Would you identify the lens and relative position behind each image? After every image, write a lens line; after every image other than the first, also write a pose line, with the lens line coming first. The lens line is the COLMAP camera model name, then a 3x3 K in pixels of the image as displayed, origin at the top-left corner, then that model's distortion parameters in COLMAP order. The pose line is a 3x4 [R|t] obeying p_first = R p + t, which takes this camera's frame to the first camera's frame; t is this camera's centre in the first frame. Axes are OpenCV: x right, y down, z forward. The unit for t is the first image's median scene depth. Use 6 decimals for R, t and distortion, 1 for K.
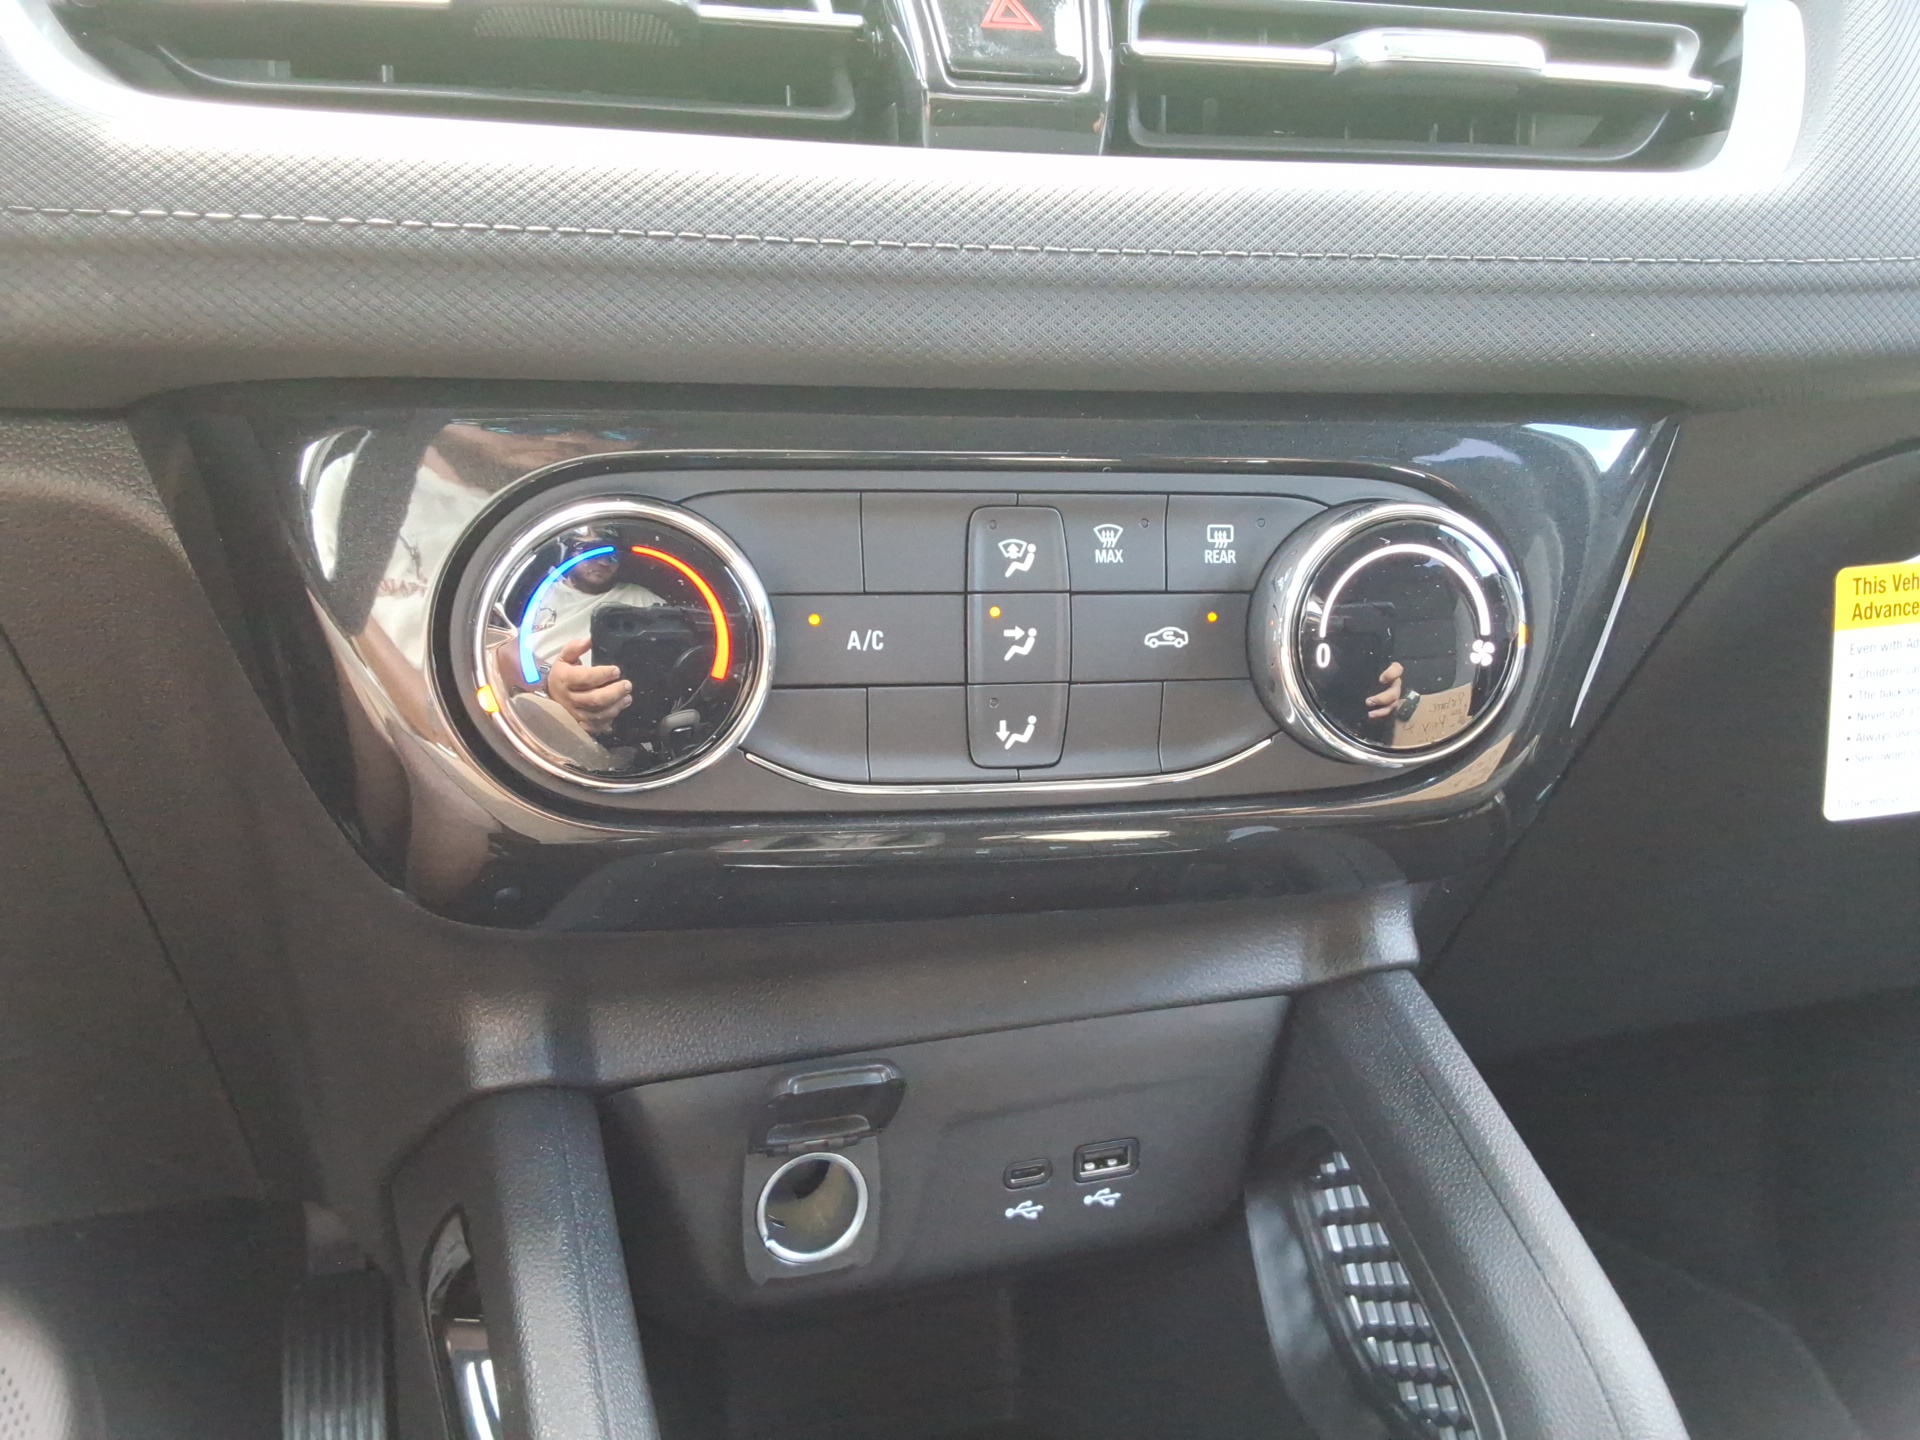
lens RADIAL K [[1582.8, 0, 970.8], [0, 1582.8, 719.1], [0, 0, 1]] dist [0.102991, 0.003755]
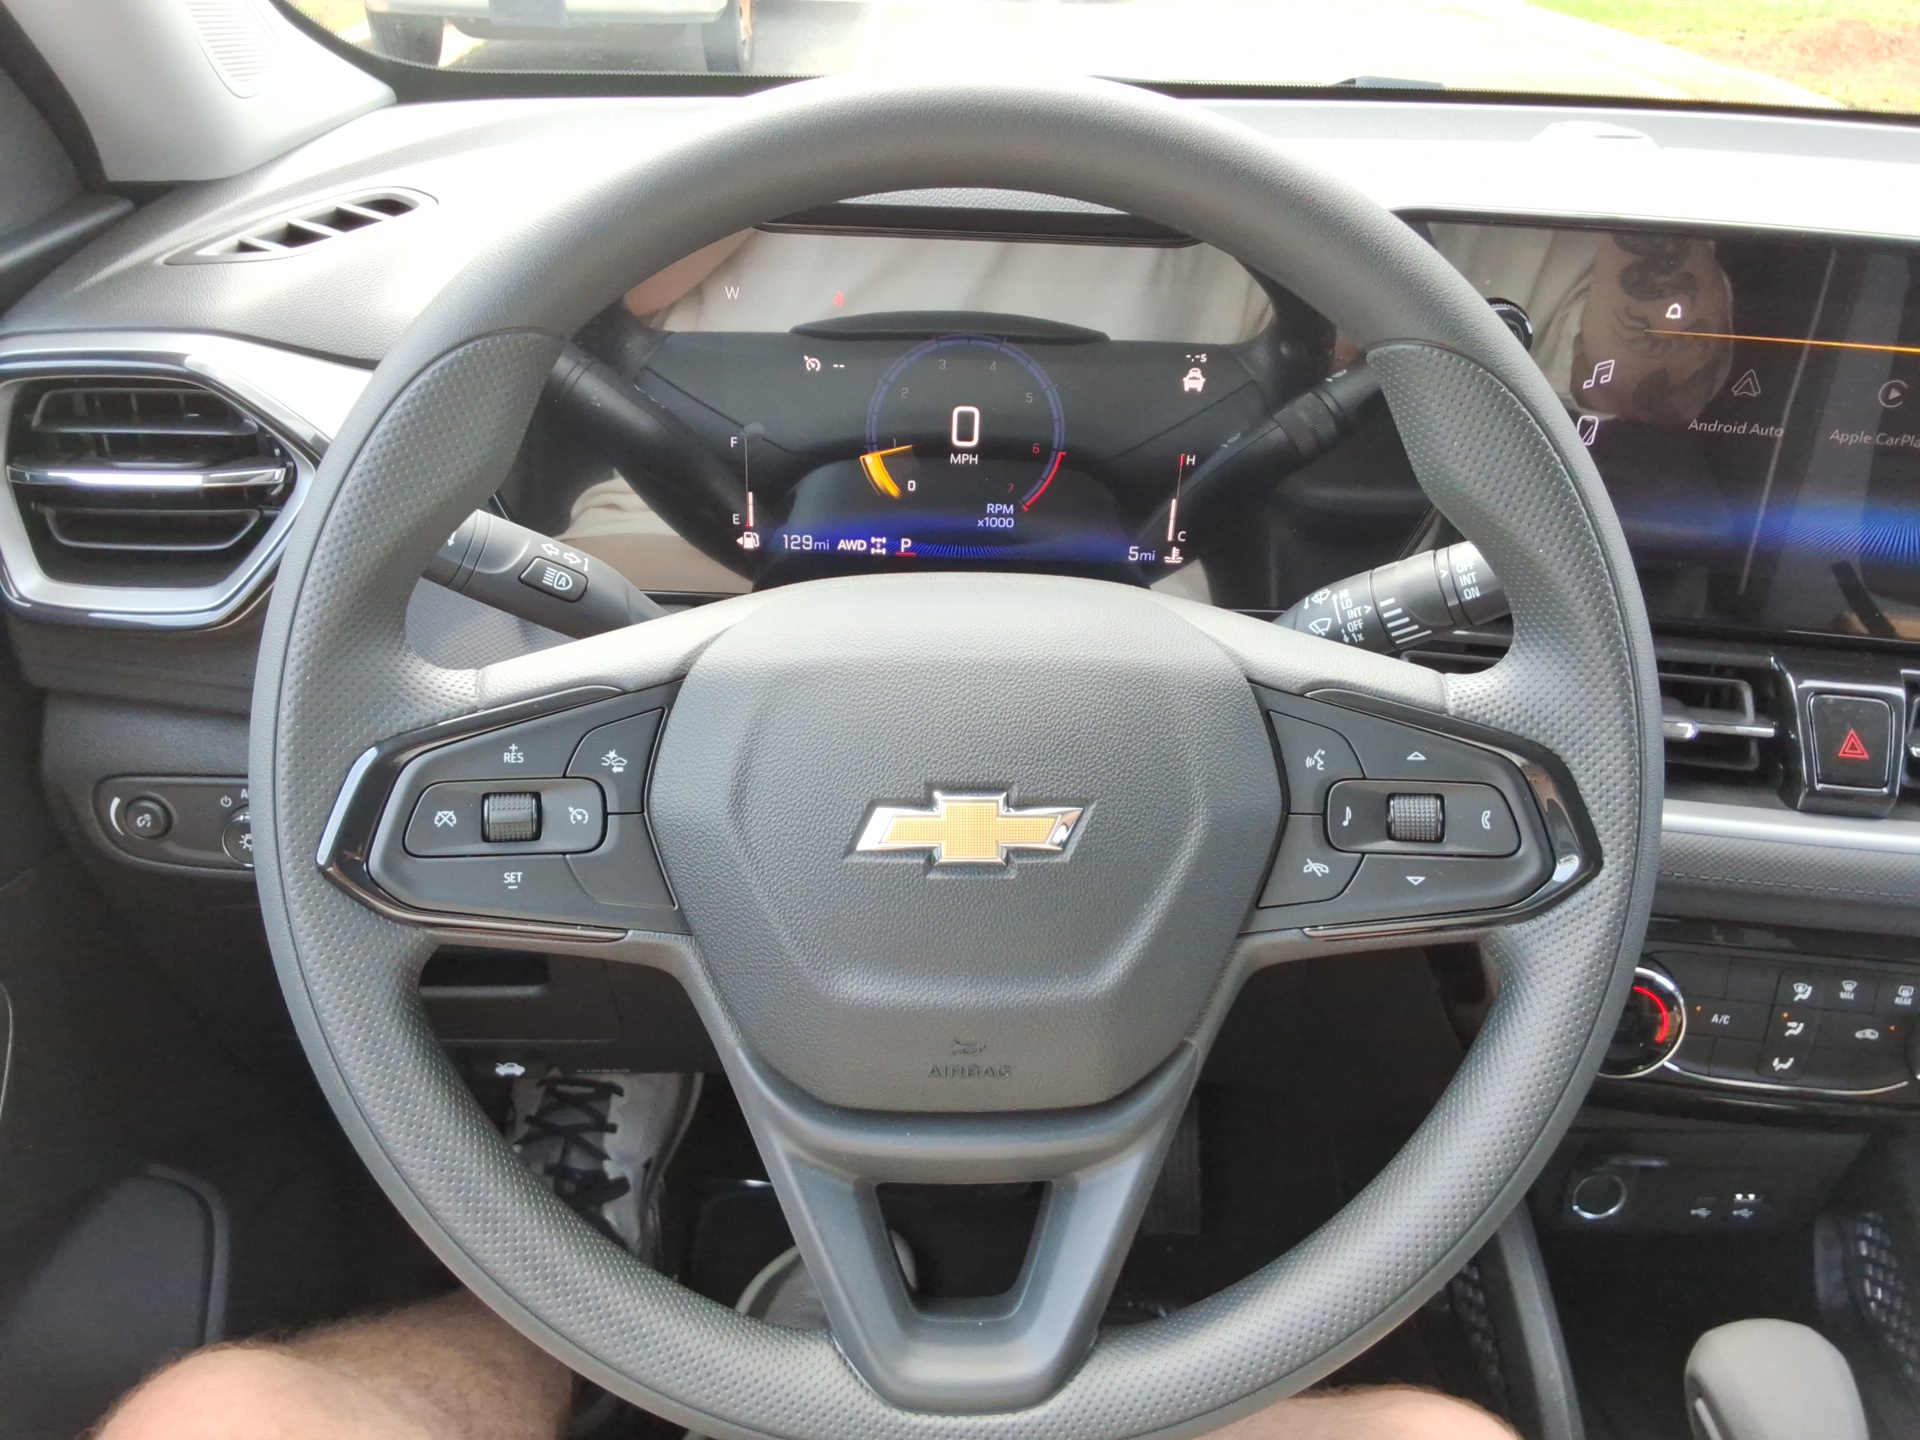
lens RADIAL K [[1558.9, 0, 973.8], [0, 1558.9, 709.2], [0, 0, 1]] dist [0.093655, -0.147481]
pose [[0.953482, 0.160337, -0.255274, -0.539100], [-0.100019, 0.967113, 0.233857, -0.837611], [0.284375, -0.197446, 0.938161, -1.220449]]
